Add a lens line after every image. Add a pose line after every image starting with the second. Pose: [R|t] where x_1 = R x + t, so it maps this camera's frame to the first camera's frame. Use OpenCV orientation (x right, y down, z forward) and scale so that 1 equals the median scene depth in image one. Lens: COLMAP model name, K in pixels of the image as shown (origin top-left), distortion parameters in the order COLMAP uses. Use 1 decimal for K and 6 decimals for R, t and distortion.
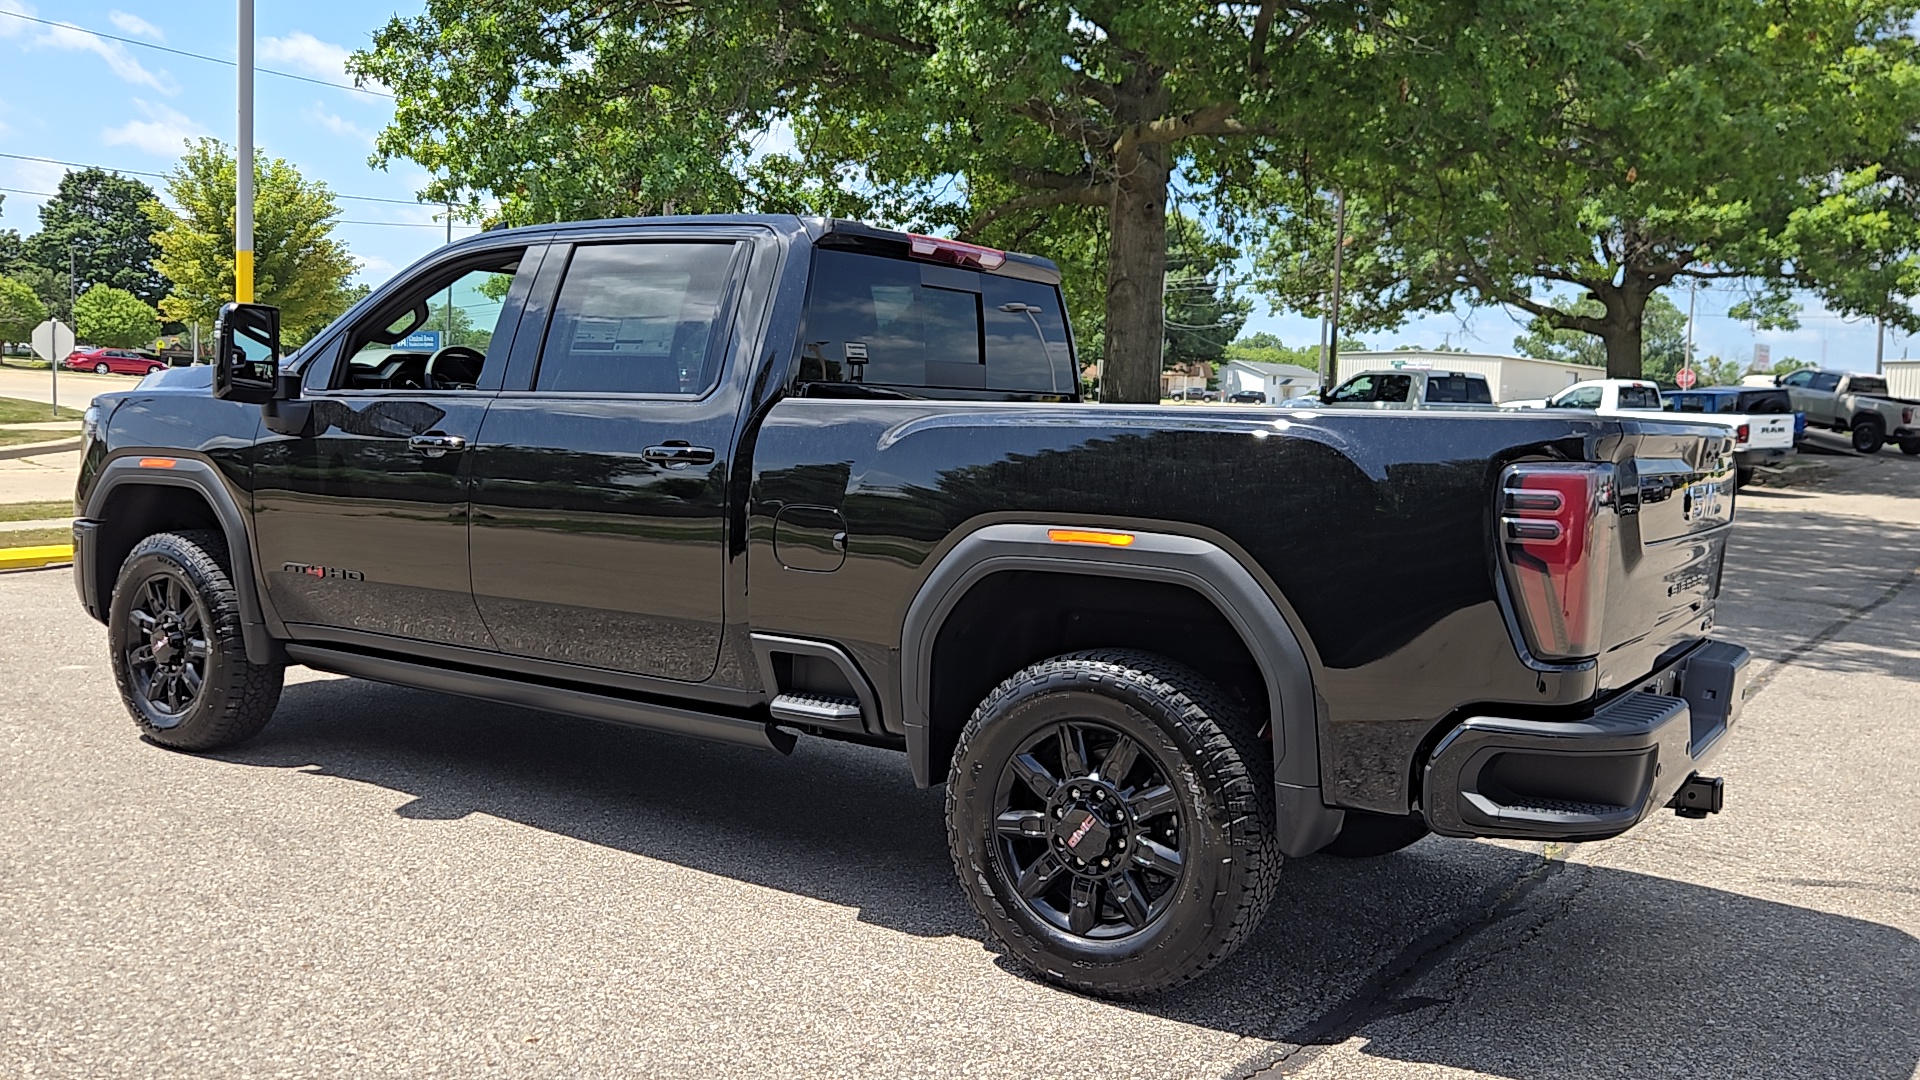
lens RADIAL K [[1610.6, 0, 951.8], [0, 1610.6, 532.7], [0, 0, 1]] dist [0.009260, -0.003728]
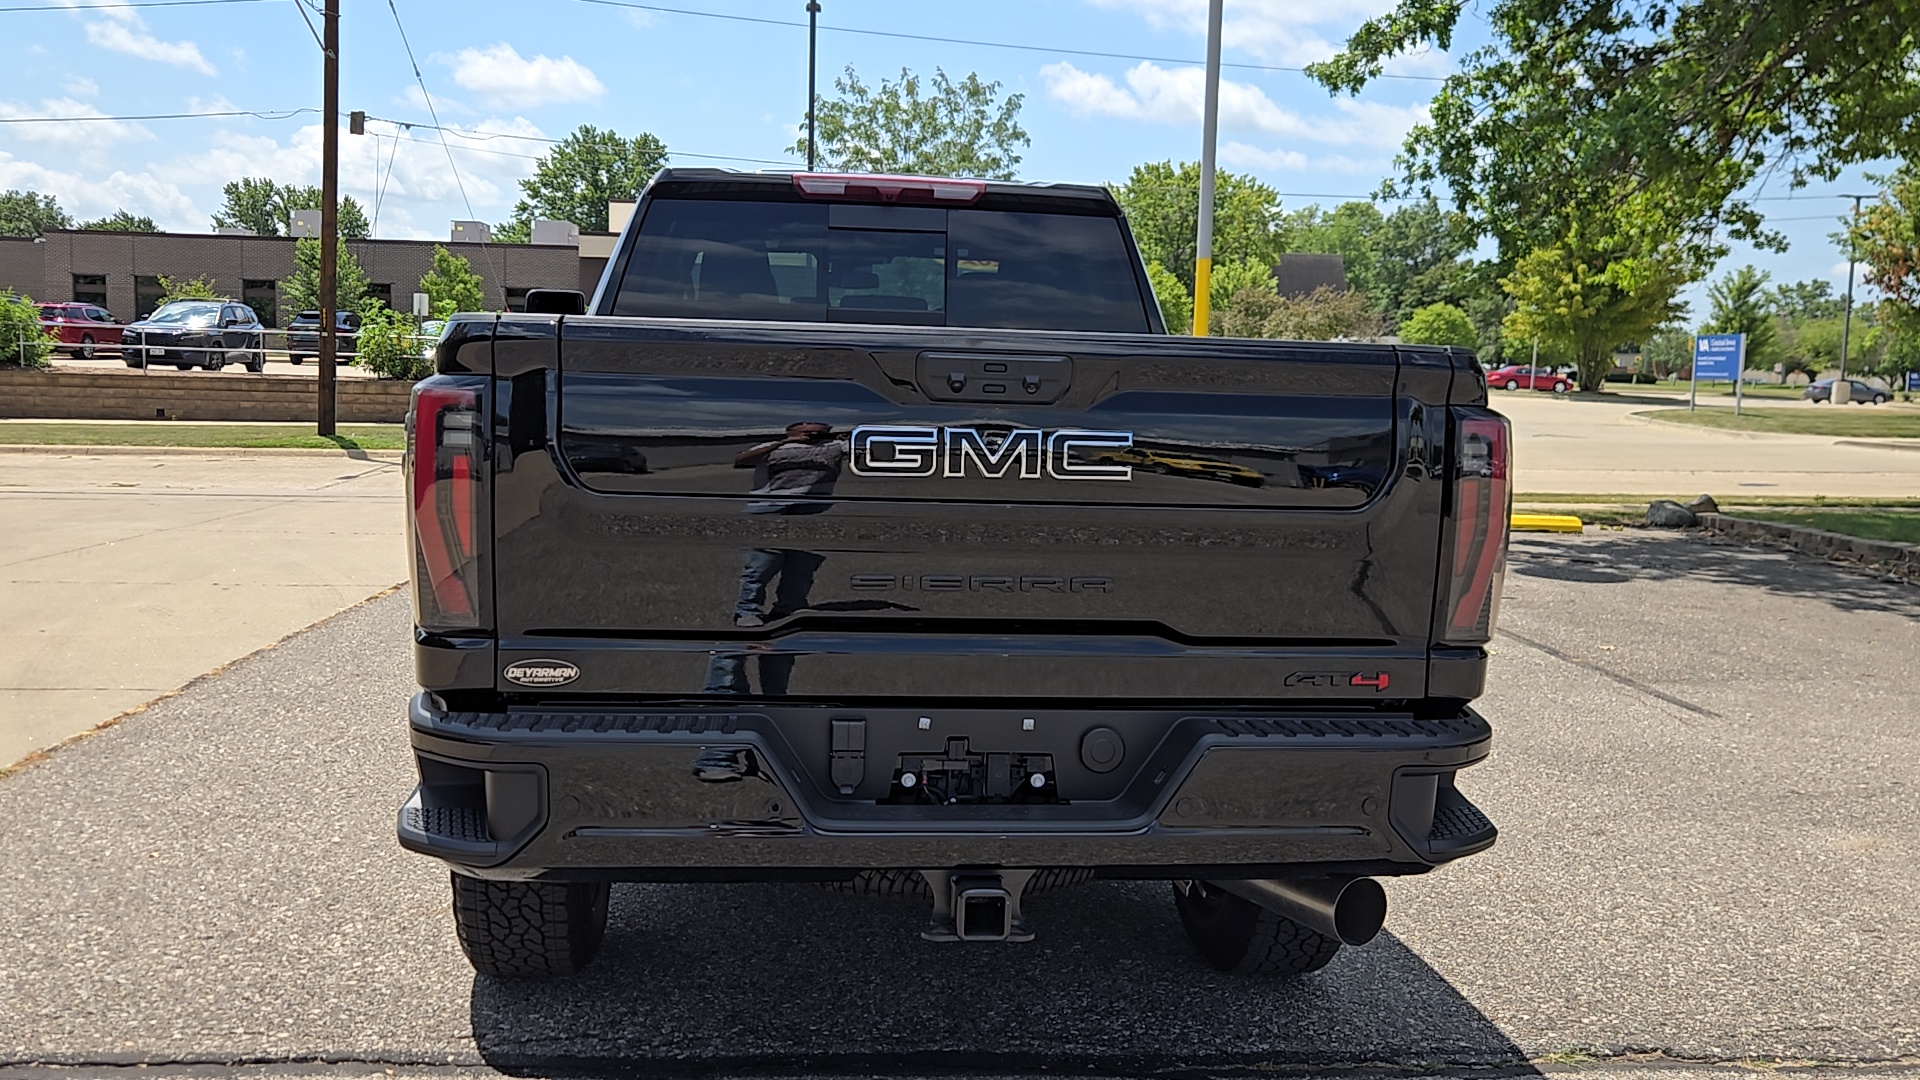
lens RADIAL K [[1610.6, 0, 959.0], [0, 1610.6, 526.7], [0, 0, 1]] dist [0.009260, -0.003728]
pose [[0.649896, 0.055554, -0.757990, 0.991524], [-0.067308, 0.997613, 0.015406, 0.001395], [0.757037, 0.041006, 0.652084, 0.602197]]
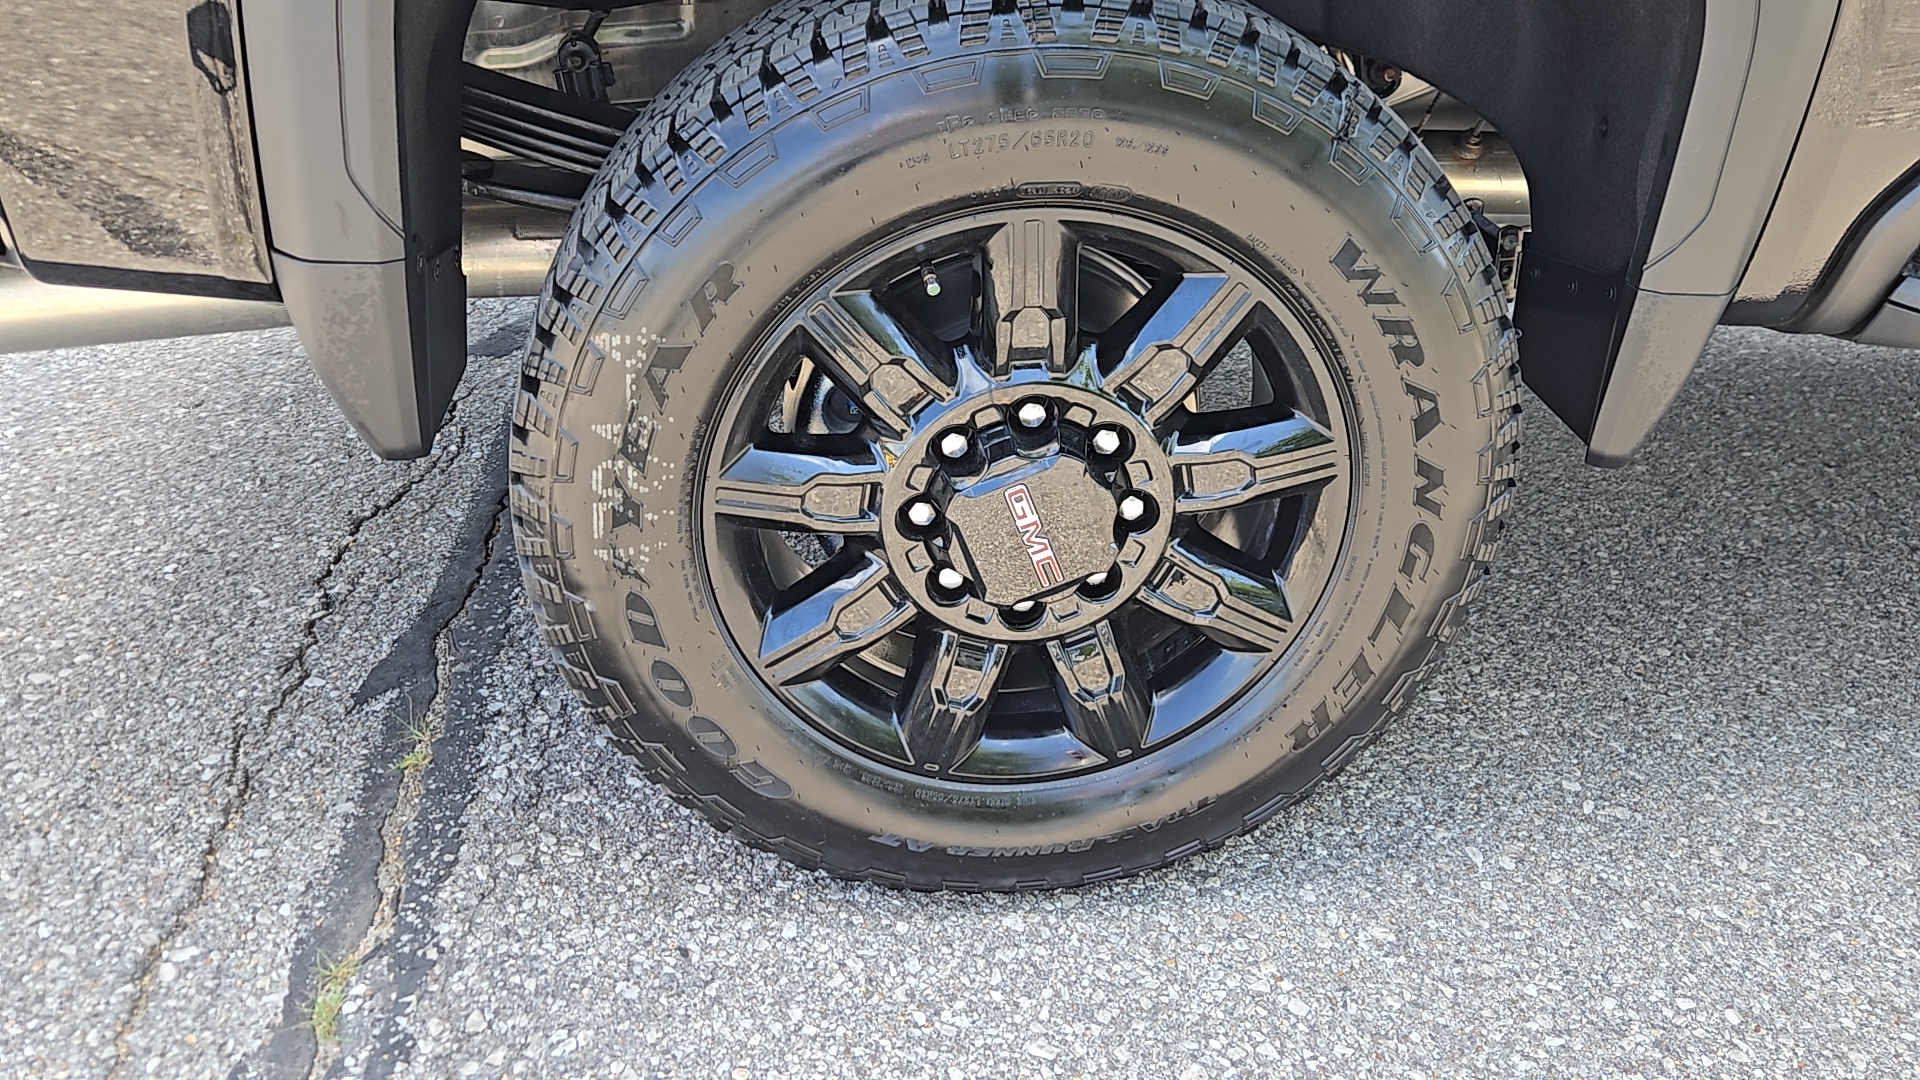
lens RADIAL K [[1610.6, 0, 966.6], [0, 1610.6, 547.3], [0, 0, 1]] dist [0.009260, -0.003728]
pose [[-0.769455, 0.237789, -0.592786, 0.584661], [-0.129697, 0.850603, 0.509561, 0.003000], [0.625394, 0.468967, -0.623660, 1.654613]]
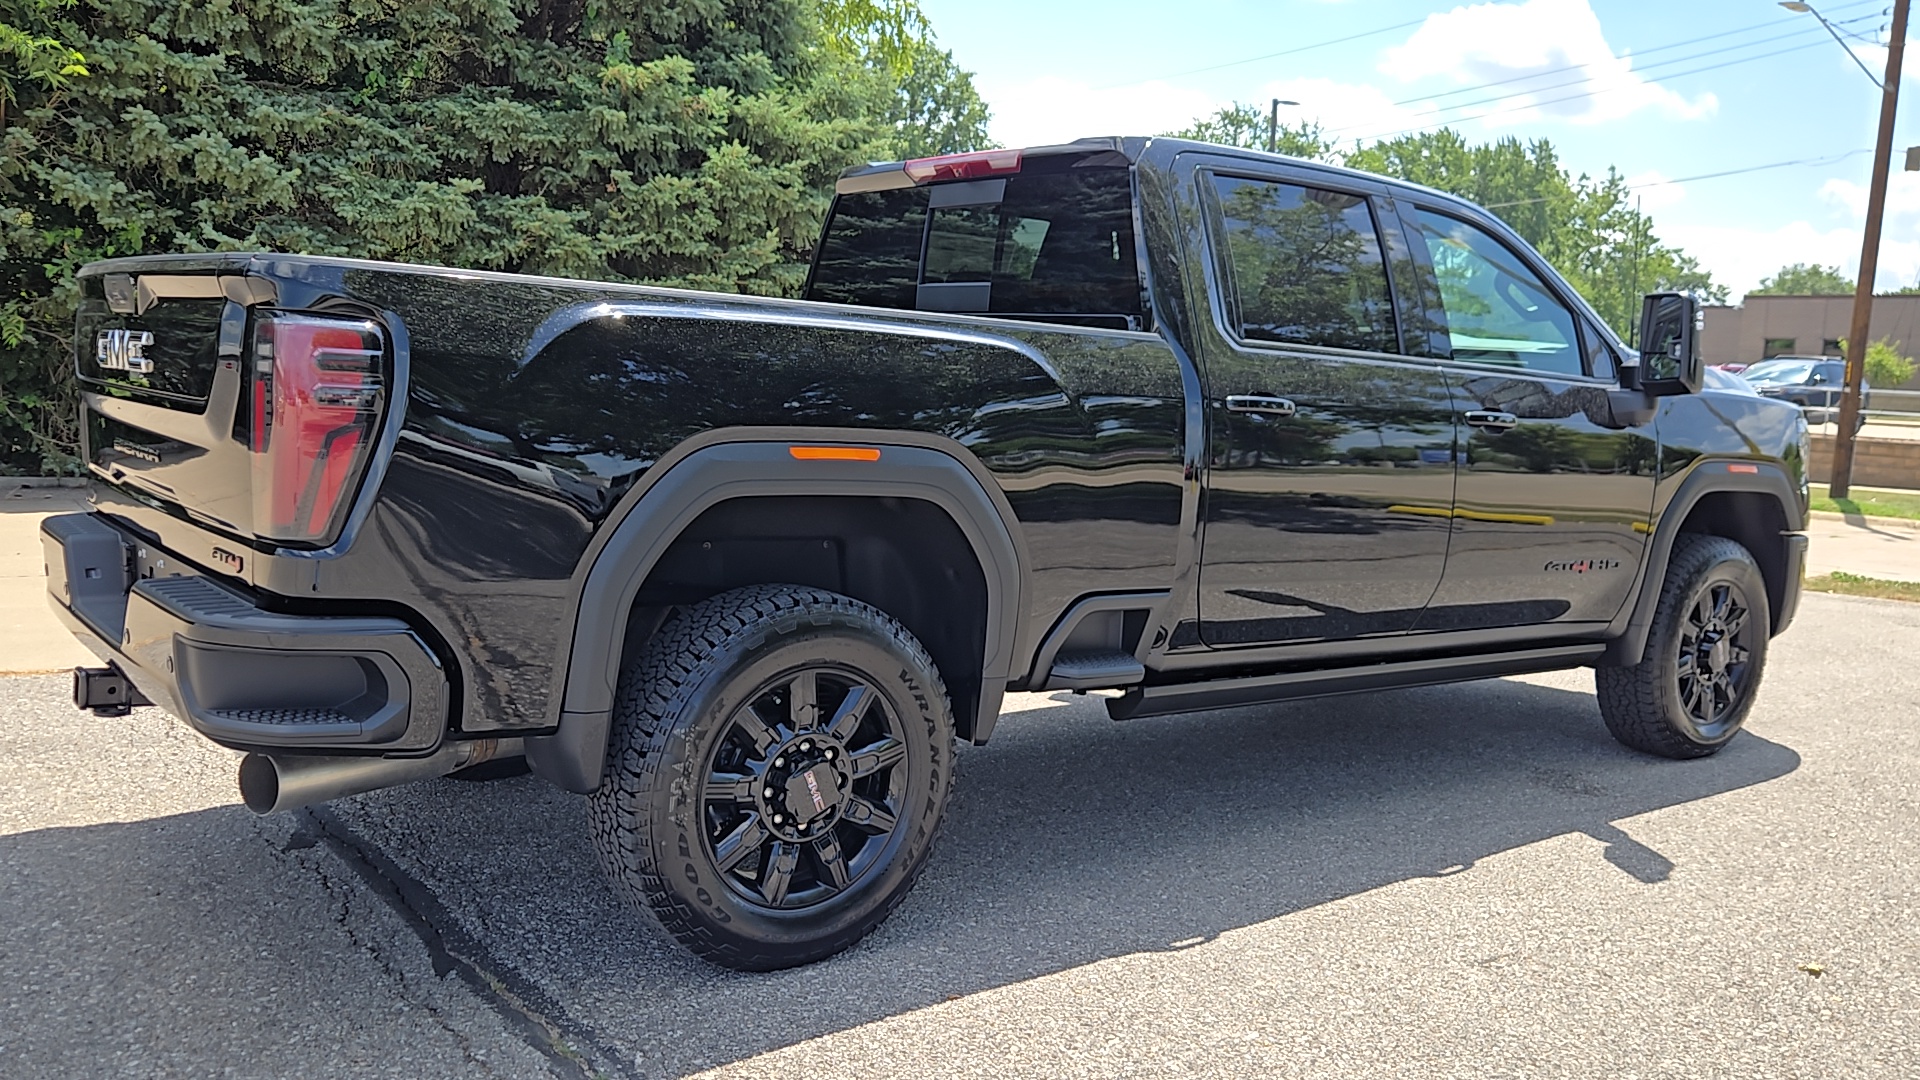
lens RADIAL K [[1610.6, 0, 954.4], [0, 1610.6, 537.6], [0, 0, 1]] dist [0.009260, -0.003728]
pose [[-0.313786, 0.046660, -0.948347, 1.201420], [-0.141411, 0.985356, 0.095270, -0.066352], [0.938904, 0.164001, -0.302593, 1.775913]]
